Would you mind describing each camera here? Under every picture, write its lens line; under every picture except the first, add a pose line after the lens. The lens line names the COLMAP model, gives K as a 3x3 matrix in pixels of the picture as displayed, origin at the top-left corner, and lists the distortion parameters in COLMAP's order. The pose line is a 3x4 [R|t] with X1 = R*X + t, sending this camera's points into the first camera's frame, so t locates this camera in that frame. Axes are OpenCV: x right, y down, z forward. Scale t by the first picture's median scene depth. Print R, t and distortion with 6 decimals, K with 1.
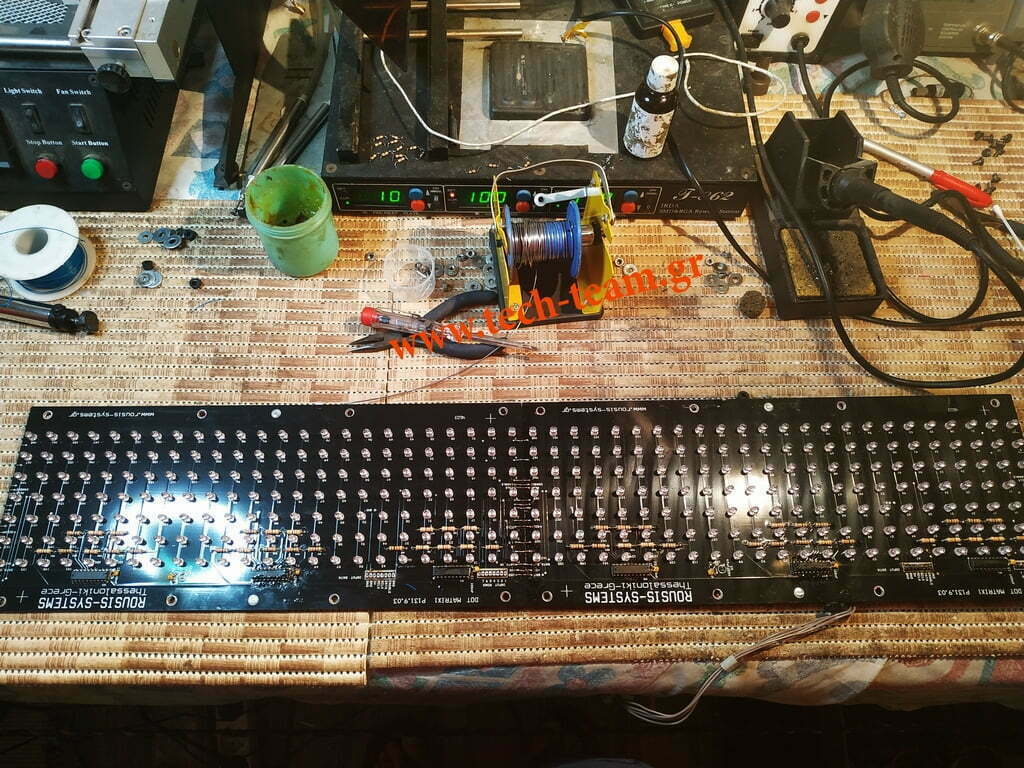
lens RADIAL K [[717.3, 0, 511.5], [0, 717.3, 392.9], [0, 0, 1]] dist [-0.011725, -0.006071]
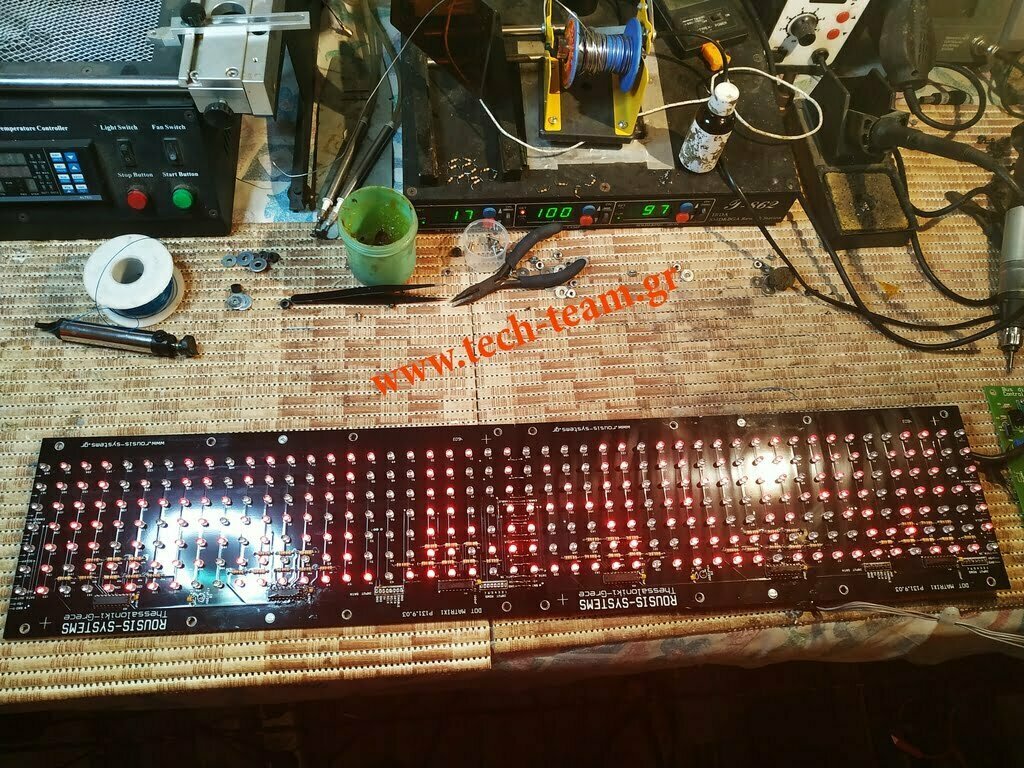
lens RADIAL K [[717.3, 0, 511.7], [0, 717.3, 389.9], [0, 0, 1]] dist [-0.011725, -0.006071]
pose [[0.997050, -0.047580, 0.060223, -0.181555], [0.046544, 0.998745, 0.018481, -0.031411], [-0.061027, -0.015623, 0.998014, -0.076001]]
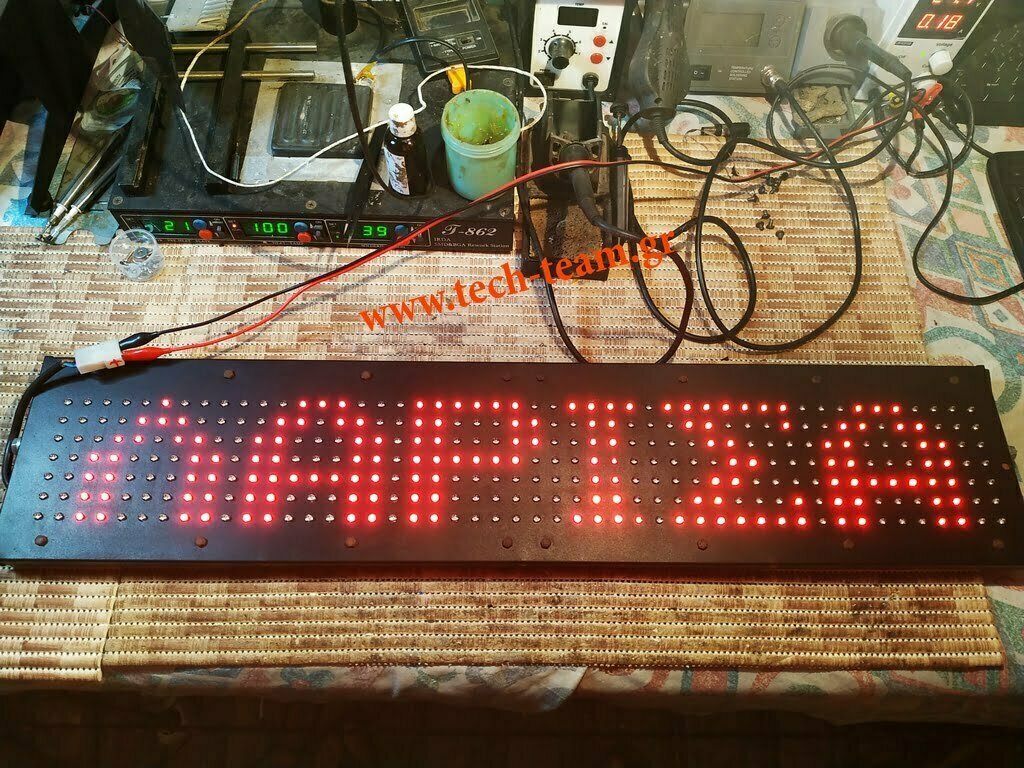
lens RADIAL K [[717.3, 0, 513.0], [0, 717.3, 394.7], [0, 0, 1]] dist [-0.011725, -0.006071]
pose [[0.999871, 0.015623, -0.003731, 0.351337], [-0.015643, 0.999862, -0.005554, -0.025618], [0.003644, 0.005612, 0.999978, -0.068882]]
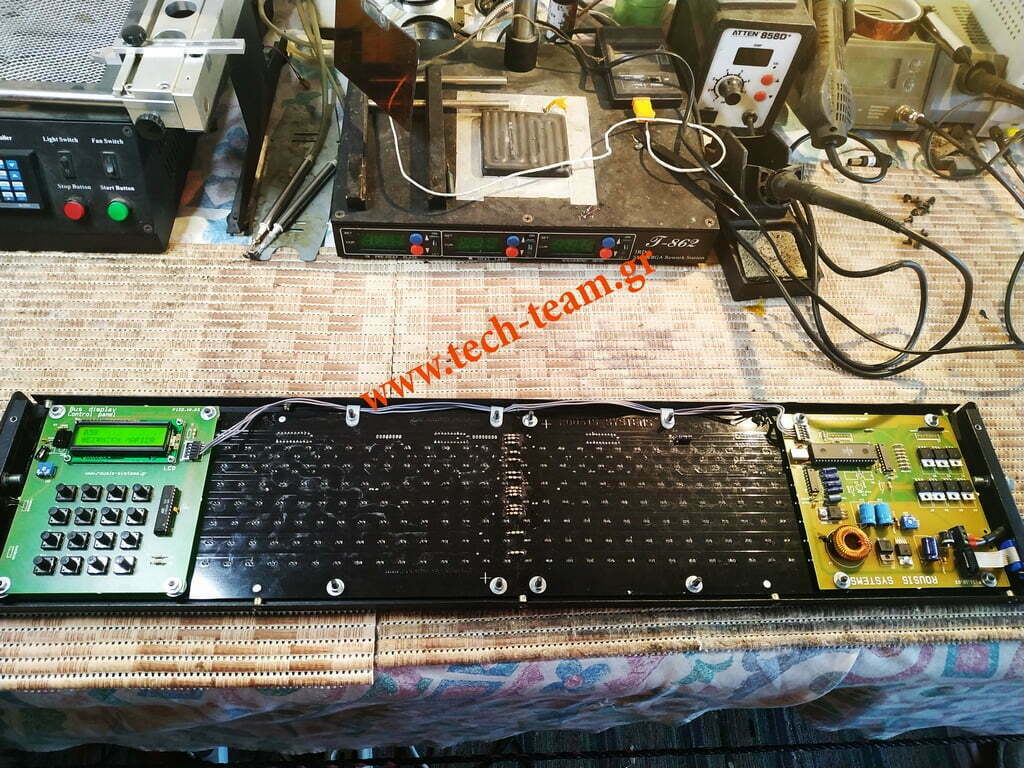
lens RADIAL K [[717.3, 0, 509.4], [0, 717.3, 397.6], [0, 0, 1]] dist [-0.011725, -0.006071]
pose [[0.998537, -0.002753, 0.053994, -0.050891], [0.009181, 0.992833, -0.119157, 0.100931], [-0.053279, 0.119479, 0.991406, -0.074634]]
